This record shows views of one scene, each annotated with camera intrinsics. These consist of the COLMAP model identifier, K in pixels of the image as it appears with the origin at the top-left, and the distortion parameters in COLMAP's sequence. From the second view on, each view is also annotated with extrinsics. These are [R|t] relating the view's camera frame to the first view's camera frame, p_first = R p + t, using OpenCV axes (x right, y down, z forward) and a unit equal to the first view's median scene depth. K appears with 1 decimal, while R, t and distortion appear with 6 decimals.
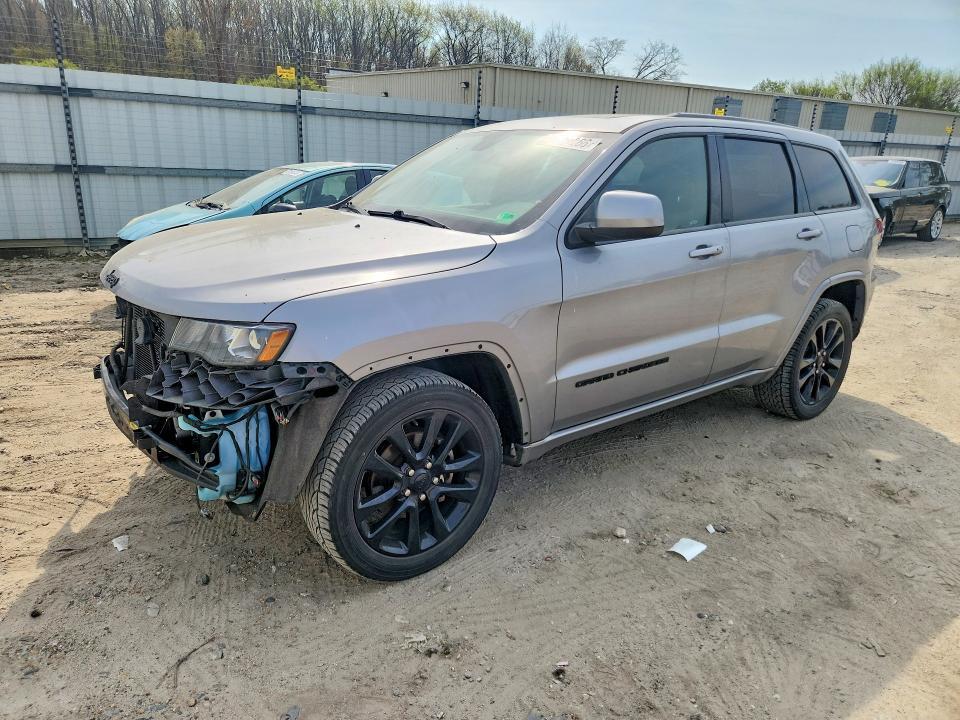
lens RADIAL K [[692.3, 0, 480.0], [0, 692.3, 360.0], [0, 0, 1]] dist [0.008409, 0.000539]
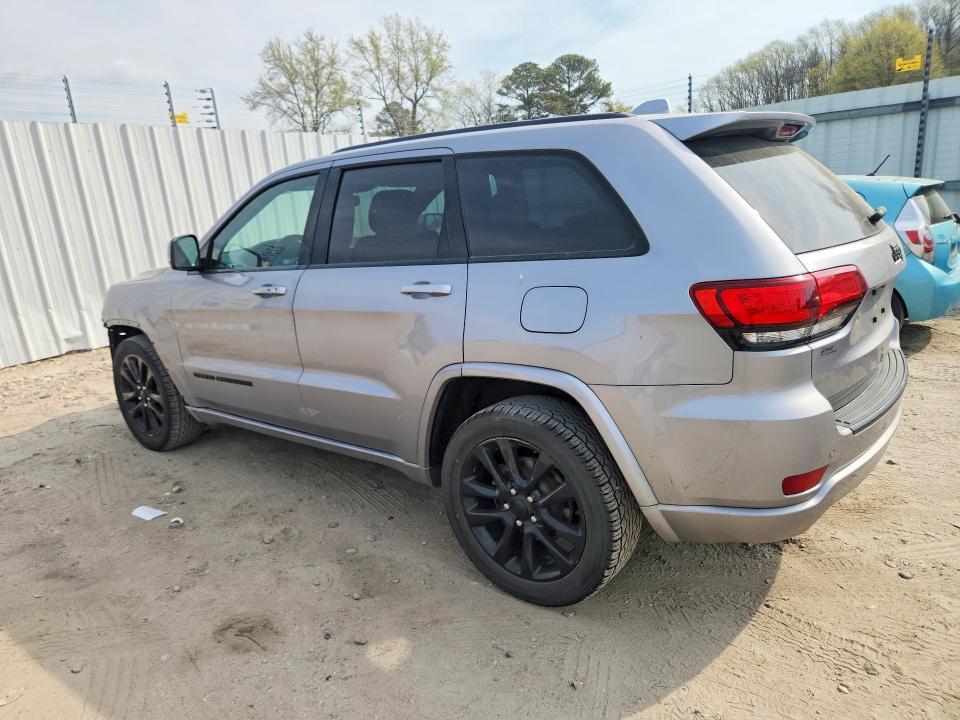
lens RADIAL K [[734.4, 0, 480.0], [0, 734.4, 360.0], [0, 0, 1]] dist [0.032273, -0.003337]
pose [[0.157926, 0.172674, -0.972236, 0.532037], [-0.199549, 0.969859, 0.139838, -0.100044], [0.967078, 0.171924, 0.187623, 0.408889]]
